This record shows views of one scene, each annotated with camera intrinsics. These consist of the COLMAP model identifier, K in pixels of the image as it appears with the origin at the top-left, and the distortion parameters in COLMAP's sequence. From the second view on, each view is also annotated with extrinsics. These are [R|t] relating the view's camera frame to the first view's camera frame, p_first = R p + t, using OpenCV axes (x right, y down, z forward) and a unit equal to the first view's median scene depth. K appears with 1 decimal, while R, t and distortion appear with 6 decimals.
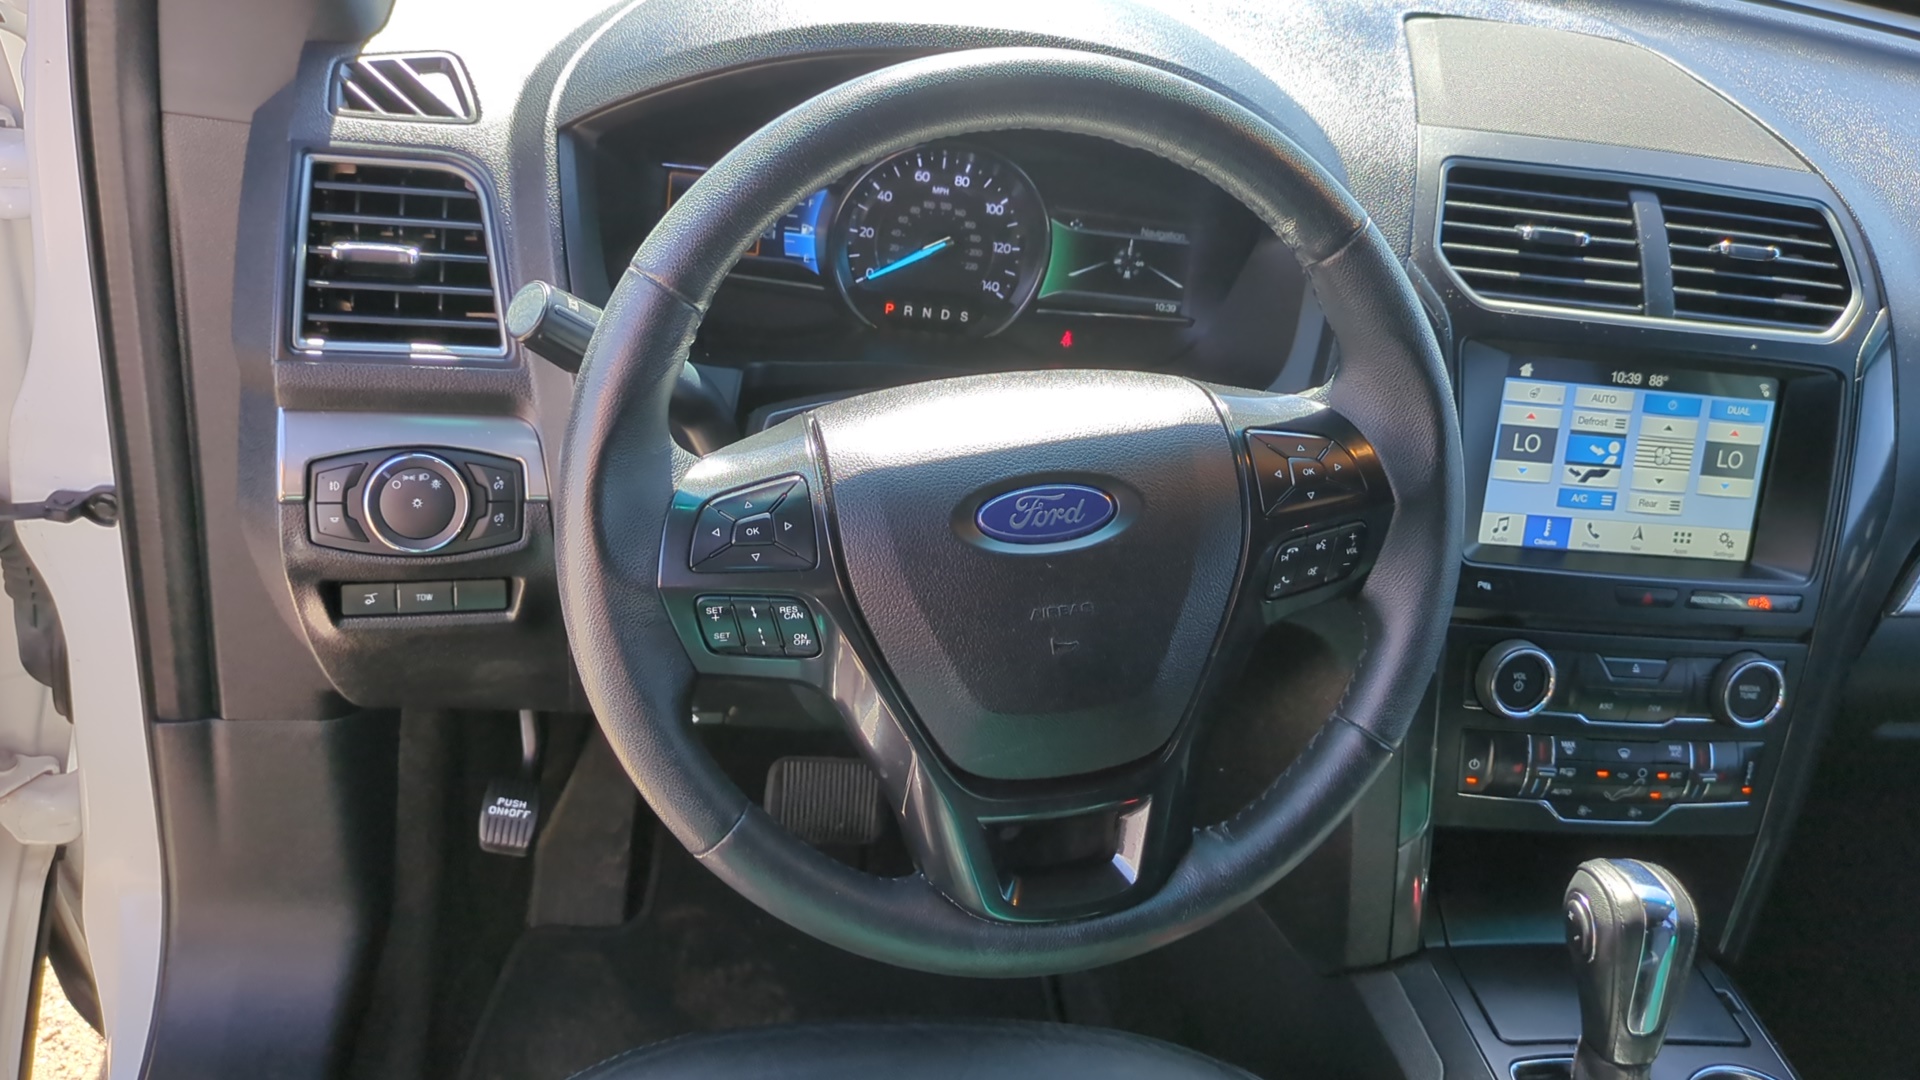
lens RADIAL K [[1643.1, 0, 963.9], [0, 1643.1, 535.3], [0, 0, 1]] dist [0.062438, -0.076895]
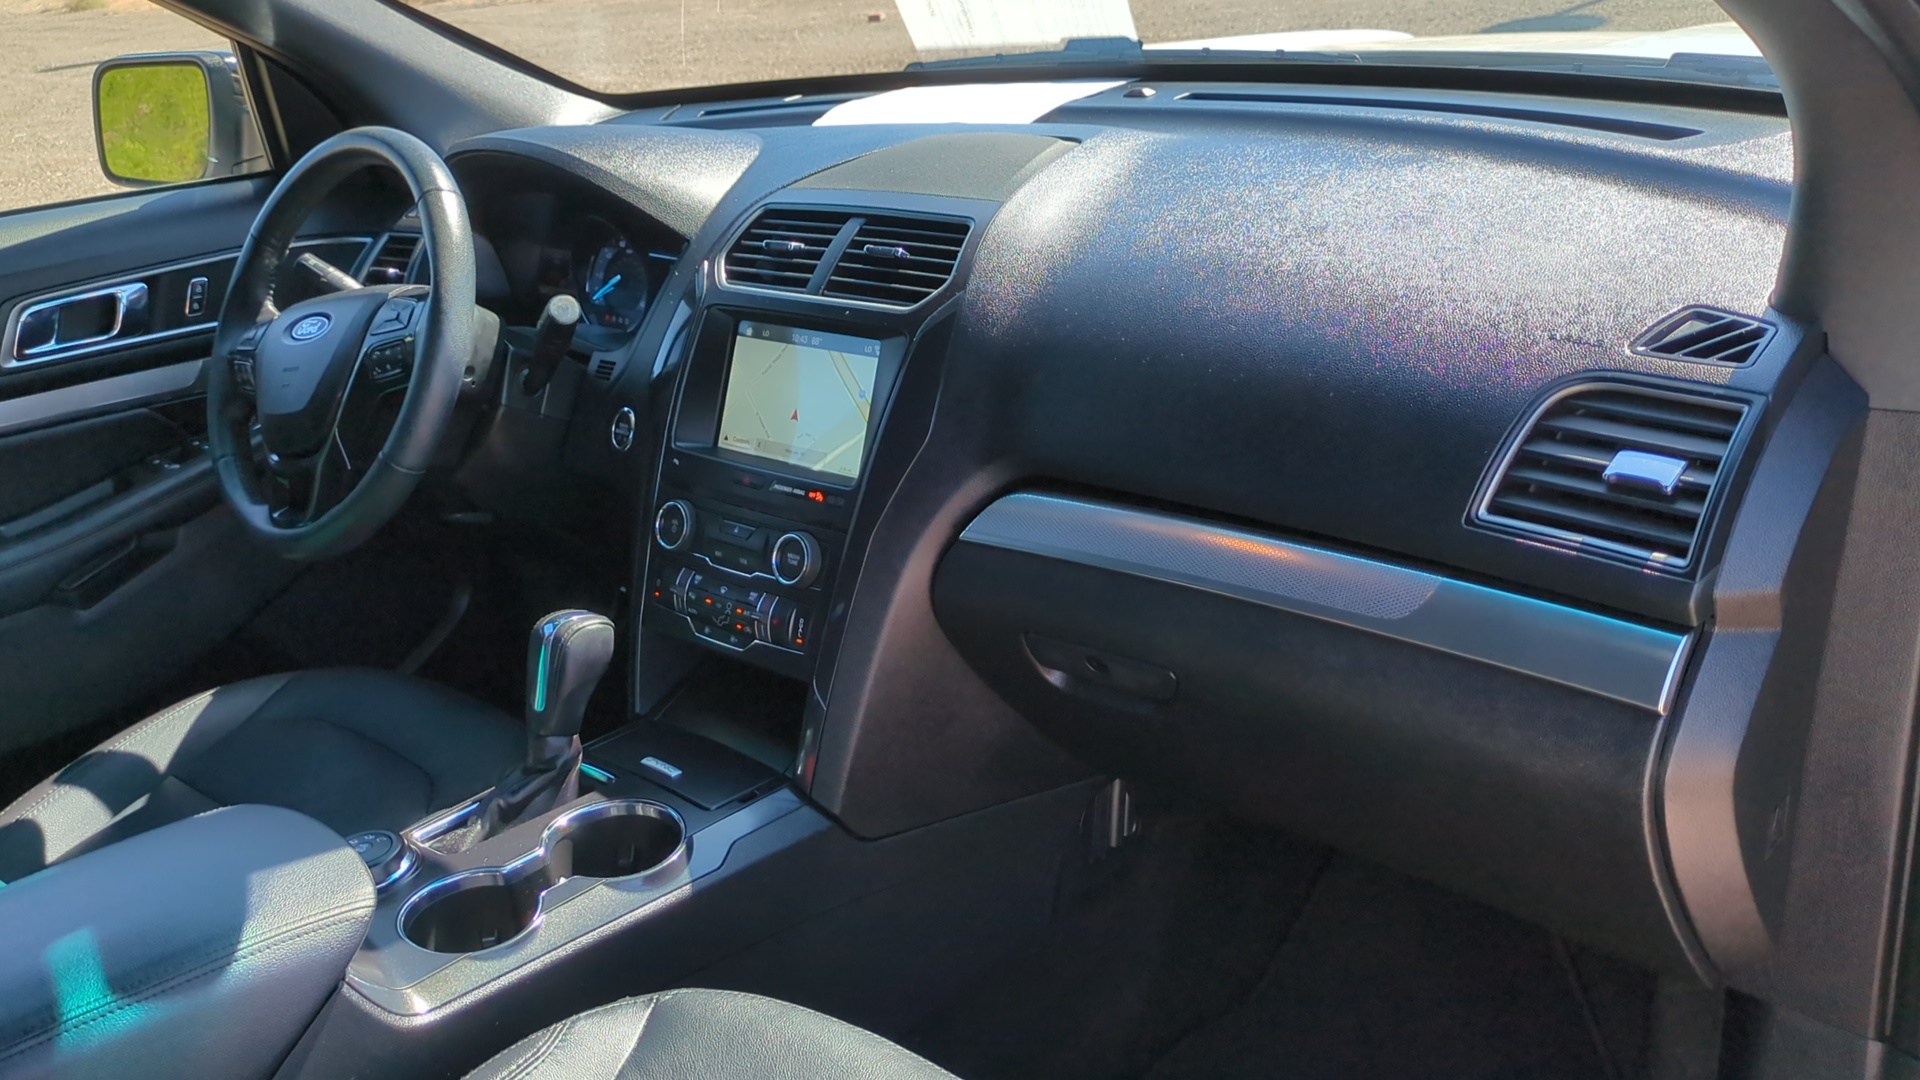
lens RADIAL K [[1643.1, 0, 972.1], [0, 1643.1, 529.9], [0, 0, 1]] dist [0.062438, -0.076895]
pose [[0.588582, 0.059286, -0.806261, 1.647811], [-0.255846, 0.959708, -0.116202, 0.190993], [0.766886, 0.274673, 0.580035, 0.338479]]
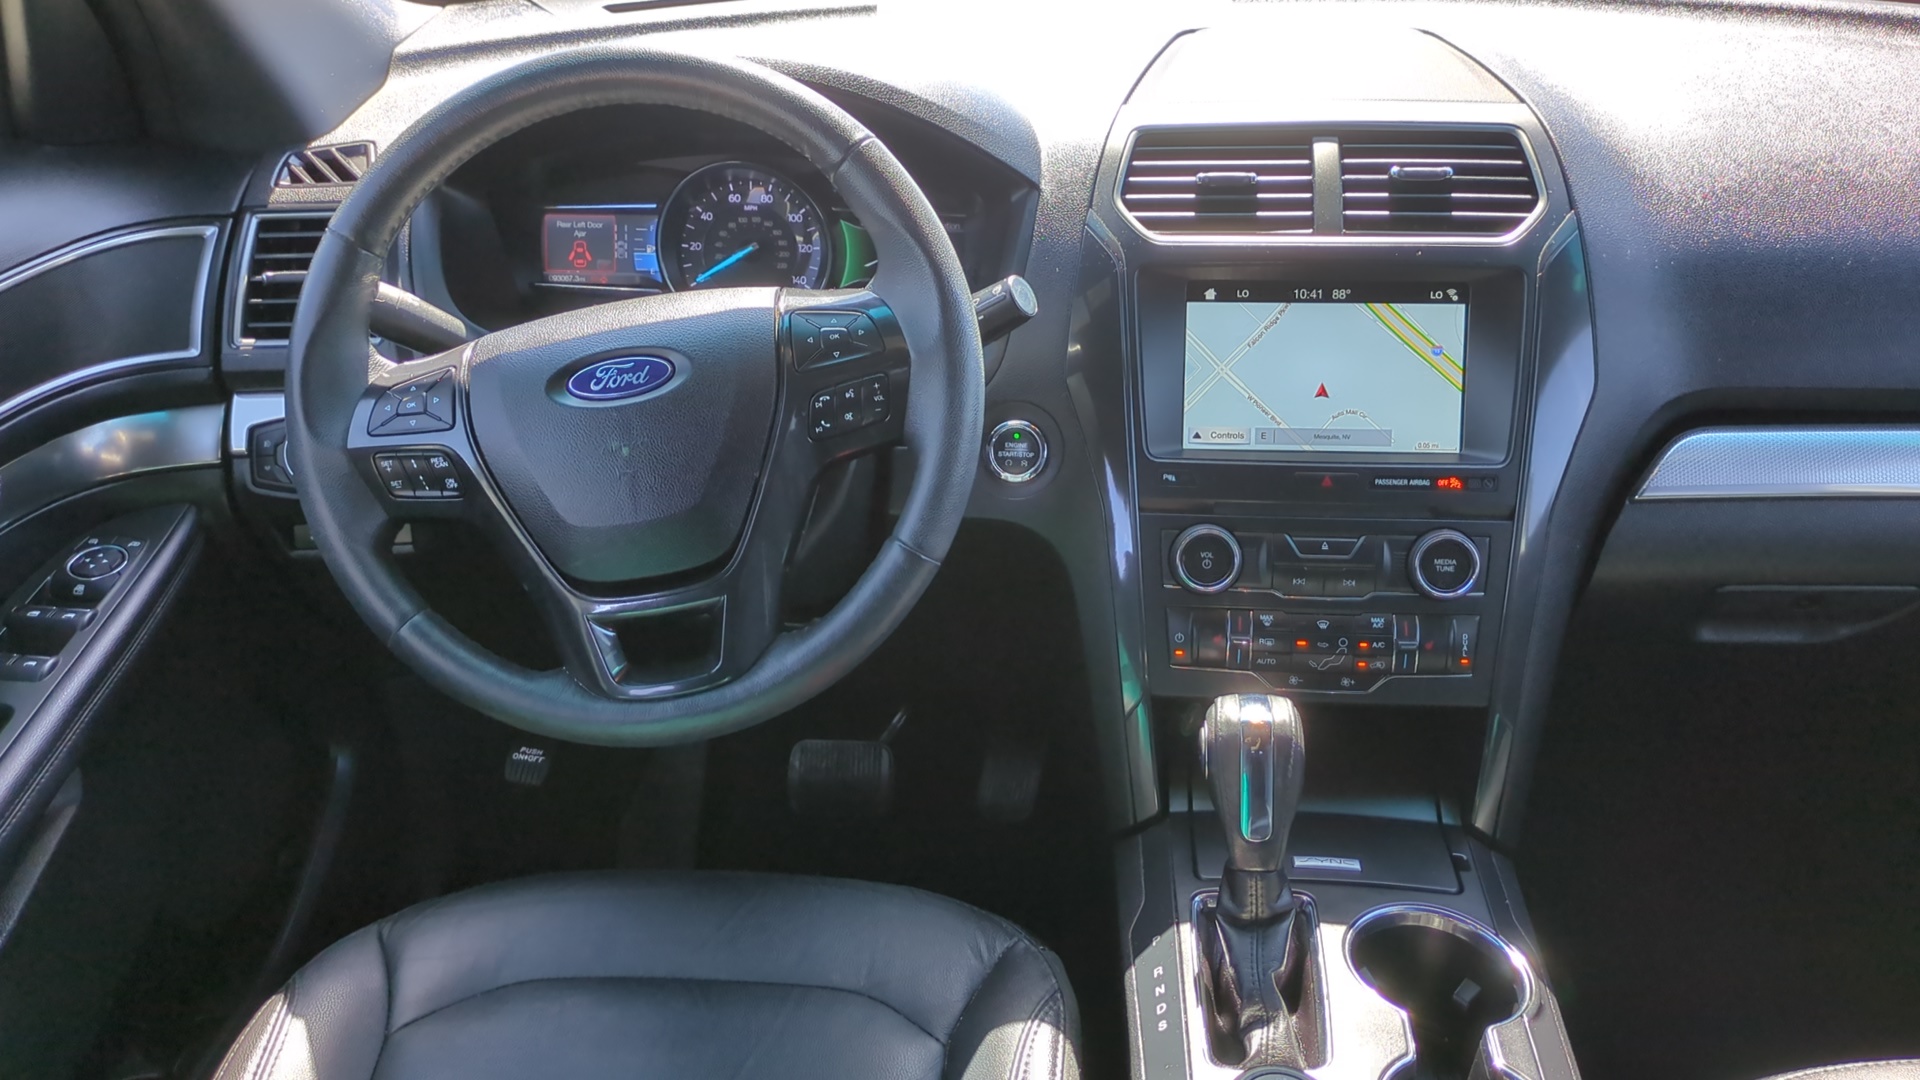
lens RADIAL K [[1643.1, 0, 949.9], [0, 1643.1, 543.0], [0, 0, 1]] dist [0.062438, -0.076895]
pose [[0.953905, -0.064170, -0.293167, 0.487244], [0.028294, 0.991751, -0.125017, 0.207993], [0.298771, 0.110960, 0.947852, -0.121309]]
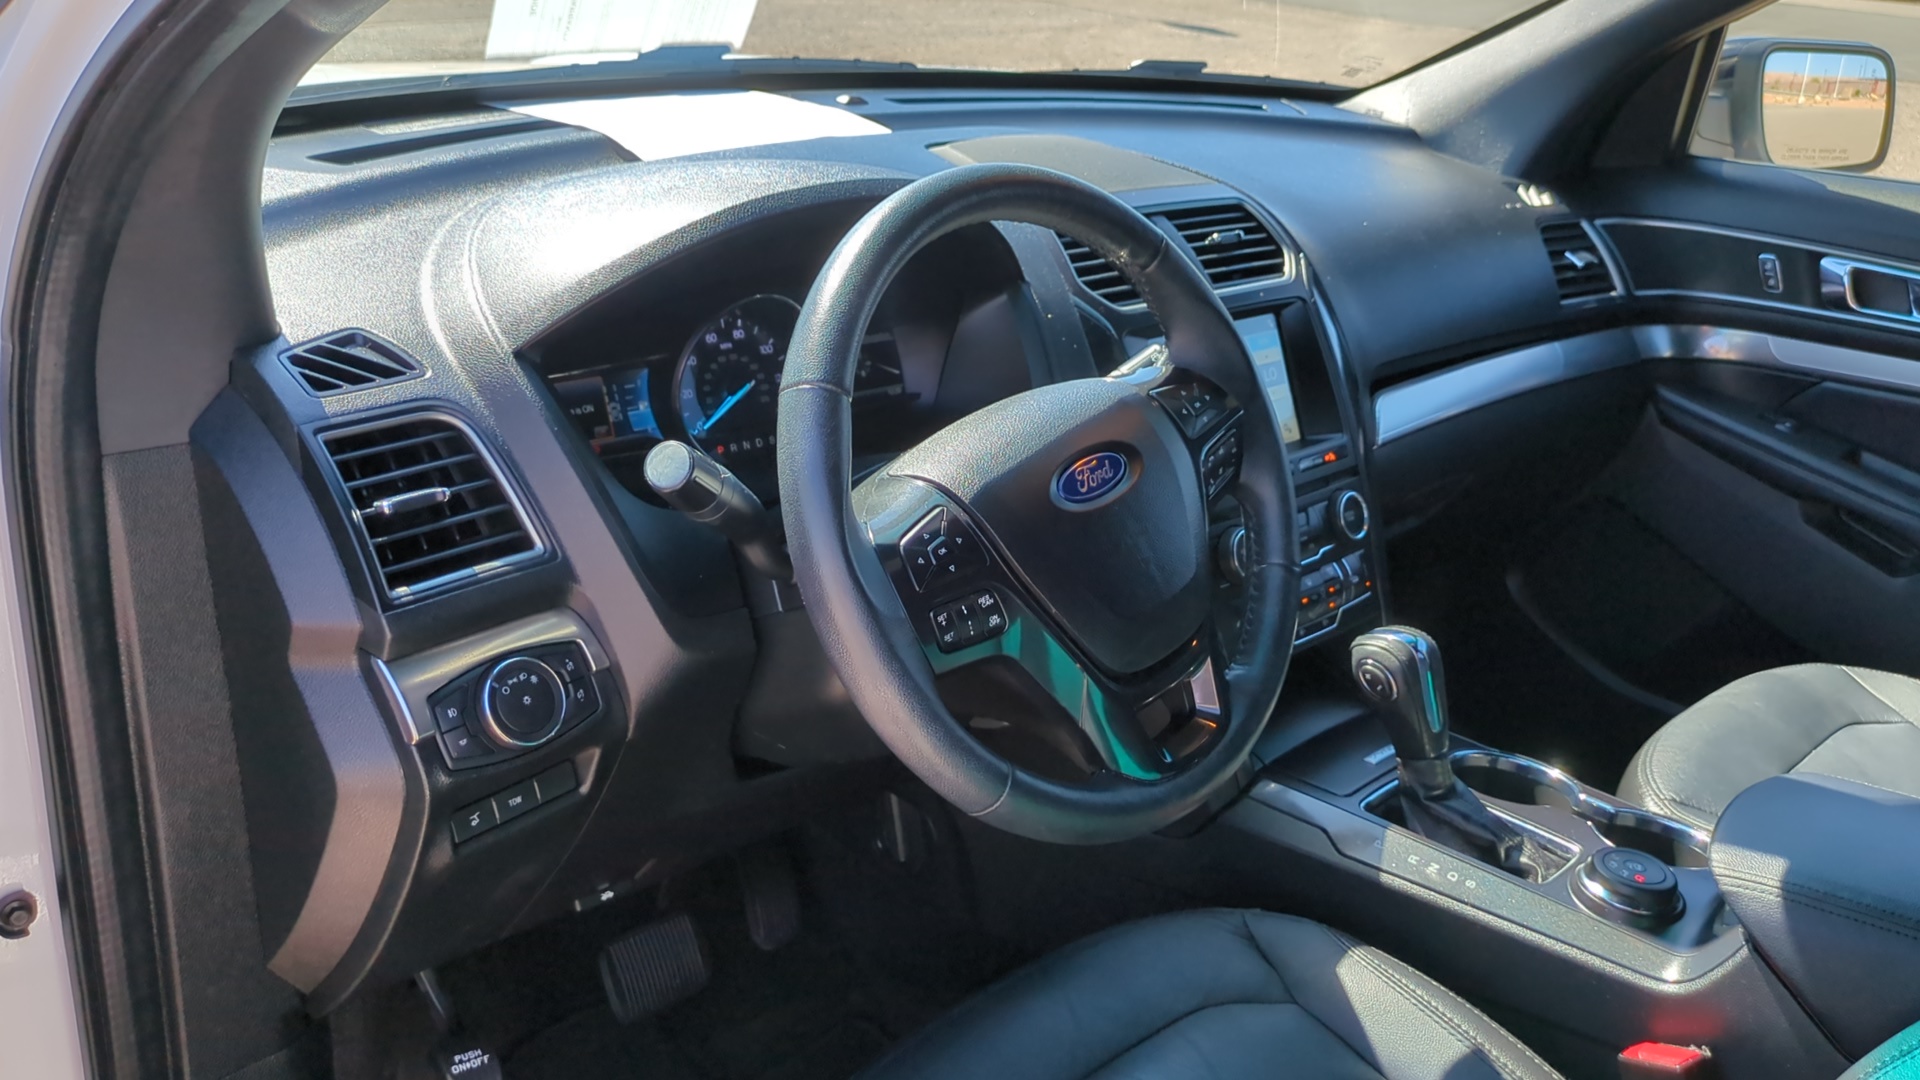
lens RADIAL K [[1643.1, 0, 971.4], [0, 1643.1, 547.5], [0, 0, 1]] dist [0.062438, -0.076895]
pose [[0.804442, -0.329179, 0.494484, -0.516474], [0.389354, 0.920862, -0.020394, 0.020967], [-0.448639, 0.208935, 0.868947, -0.095221]]
